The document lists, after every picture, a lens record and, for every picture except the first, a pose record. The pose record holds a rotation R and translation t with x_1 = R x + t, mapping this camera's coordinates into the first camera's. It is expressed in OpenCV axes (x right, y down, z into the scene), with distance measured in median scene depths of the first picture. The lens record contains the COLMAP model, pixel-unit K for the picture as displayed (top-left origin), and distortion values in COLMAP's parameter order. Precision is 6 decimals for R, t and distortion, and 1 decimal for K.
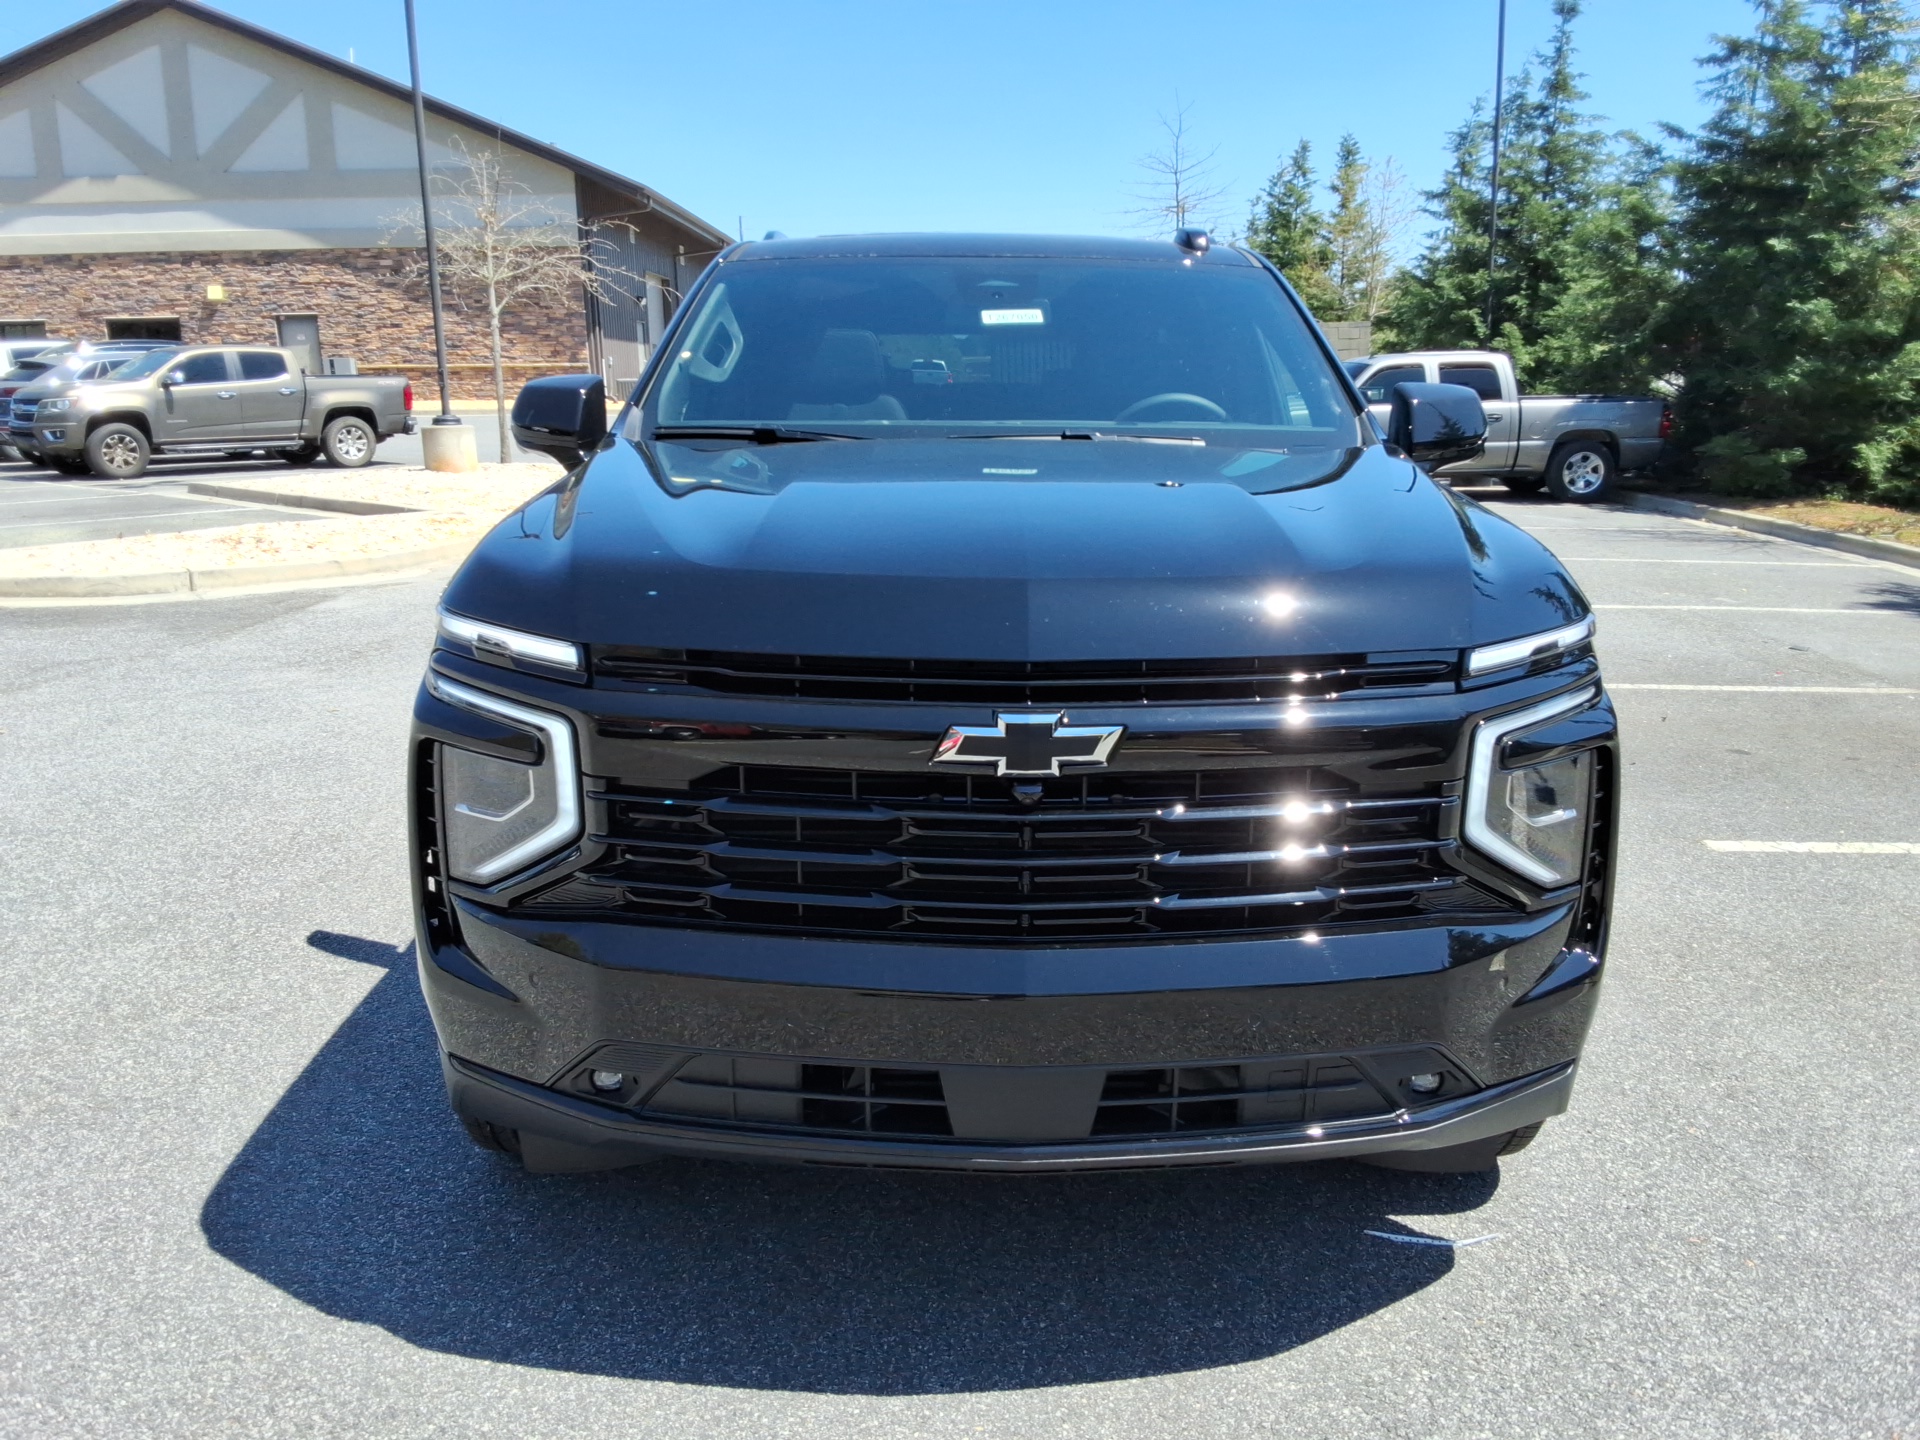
lens RADIAL K [[1544.9, 0, 973.2], [0, 1544.9, 715.2], [0, 0, 1]] dist [0.089903, -0.142384]
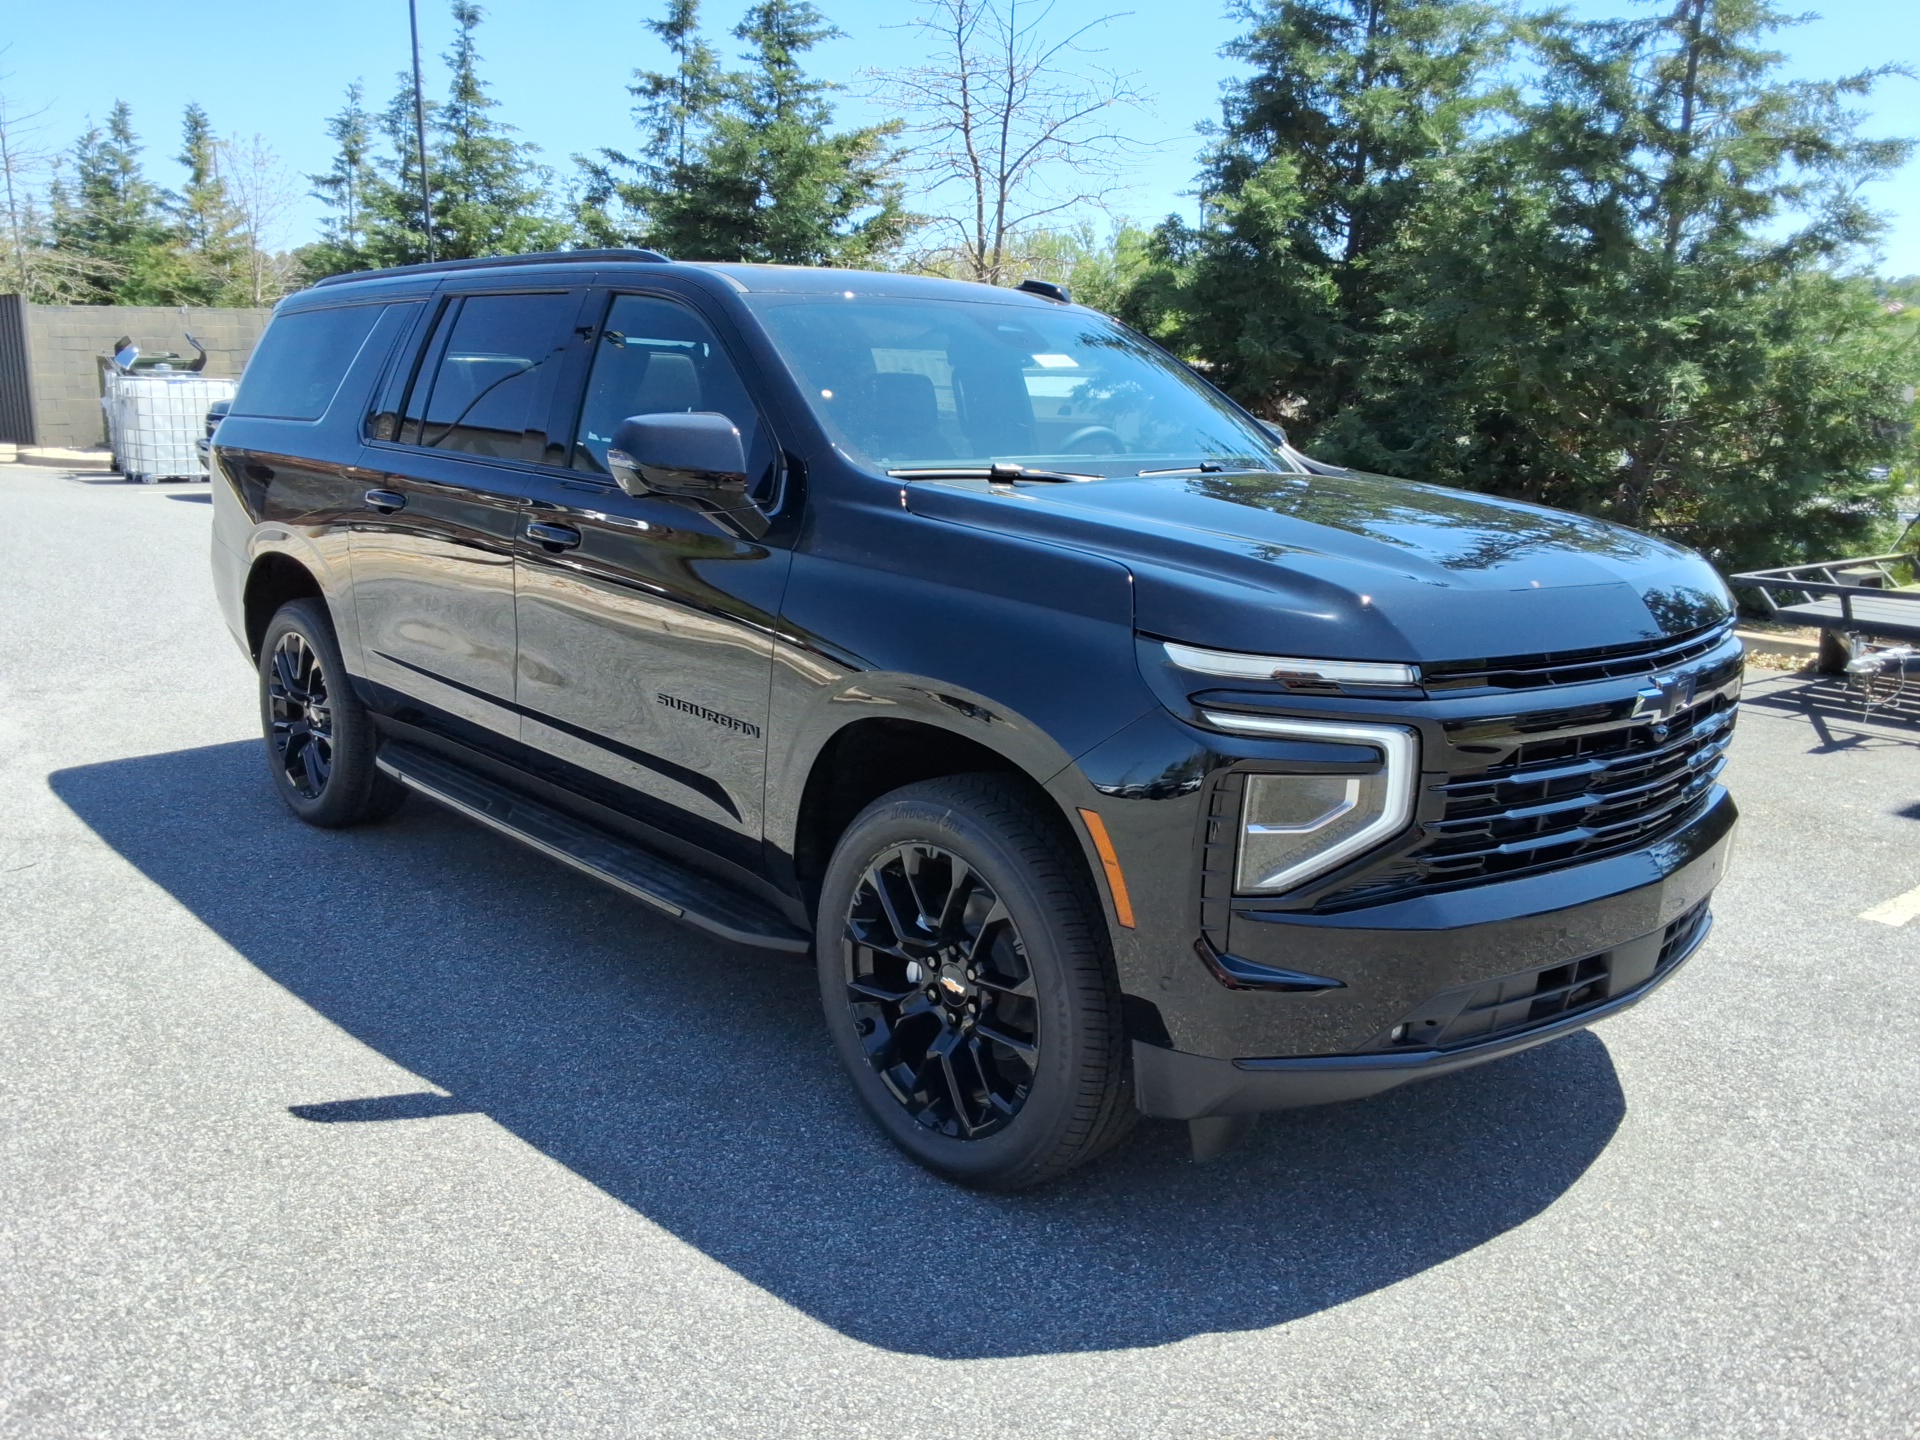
lens RADIAL K [[1544.9, 0, 979.9], [0, 1544.9, 711.7], [0, 0, 1]] dist [0.089903, -0.142384]
pose [[0.738505, -0.126066, 0.662358, -0.138171], [0.123203, 0.991057, 0.051260, -0.011979], [-0.662896, 0.043749, 0.747432, 0.035783]]
